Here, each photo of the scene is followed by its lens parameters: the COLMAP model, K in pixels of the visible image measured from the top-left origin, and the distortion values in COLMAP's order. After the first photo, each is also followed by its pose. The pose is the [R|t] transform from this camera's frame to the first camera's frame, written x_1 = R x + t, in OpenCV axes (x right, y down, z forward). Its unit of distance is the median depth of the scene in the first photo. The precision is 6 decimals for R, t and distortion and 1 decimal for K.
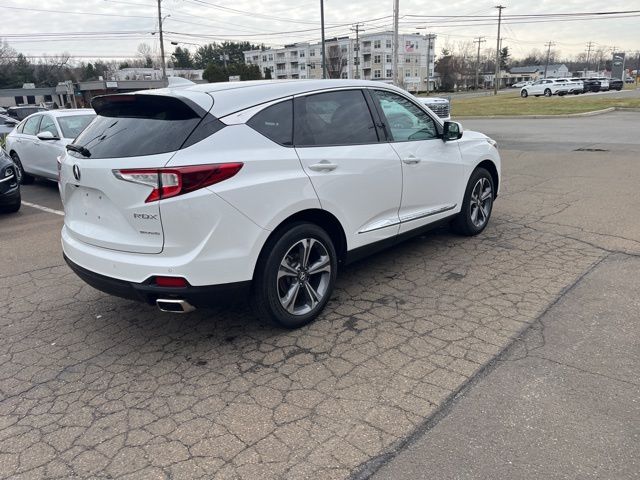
lens RADIAL K [[482.6, 0, 318.2], [0, 482.6, 242.2], [0, 0, 1]] dist [0.078151, -0.098911]
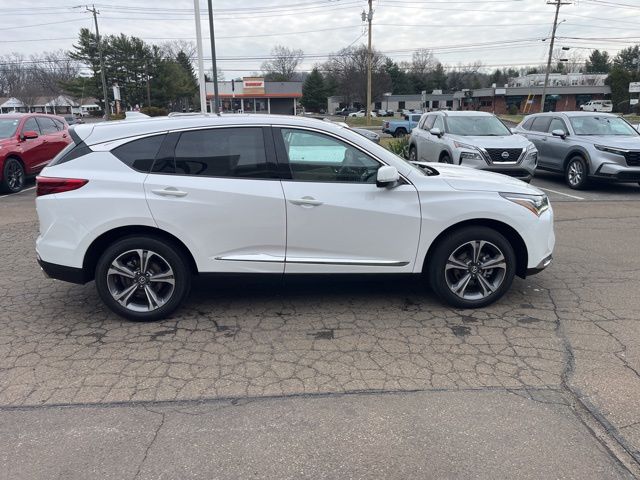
lens RADIAL K [[482.6, 0, 318.5], [0, 482.6, 231.0], [0, 0, 1]] dist [0.078151, -0.098911]
pose [[0.719695, 0.199343, -0.665057, 0.930140], [-0.219609, 0.974075, 0.054317, -0.183715], [0.658643, 0.106961, 0.744814, 0.333667]]
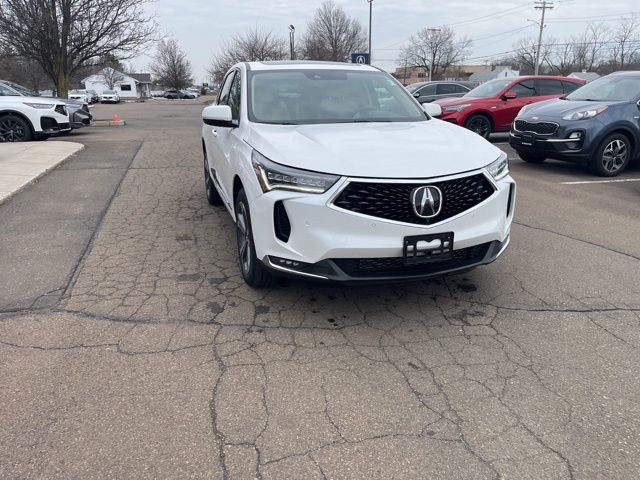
lens RADIAL K [[482.6, 0, 322.8], [0, 482.6, 239.1], [0, 0, 1]] dist [0.078151, -0.098911]
pose [[-0.505269, 0.294589, -0.811123, 1.158602], [-0.226950, 0.861481, 0.454252, -0.577116], [0.832584, 0.413604, -0.368423, 1.882436]]
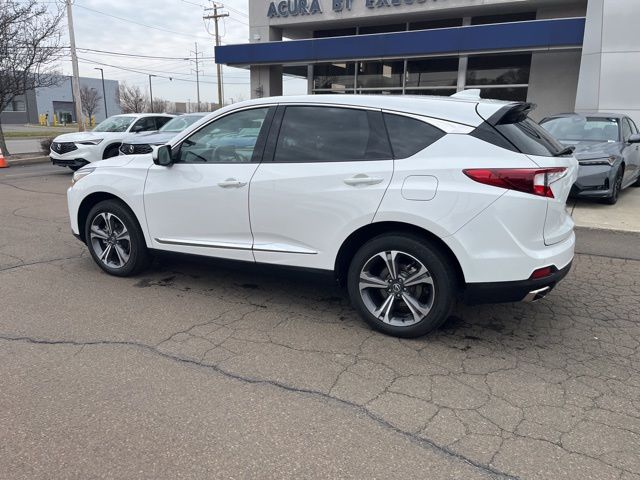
lens RADIAL K [[482.6, 0, 318.2], [0, 482.6, 244.9], [0, 0, 1]] dist [0.078151, -0.098911]
pose [[-0.235817, -0.204782, 0.949976, -1.181538], [0.282254, 0.920972, 0.268595, -0.366034], [-0.929905, 0.331473, -0.159381, 1.443849]]
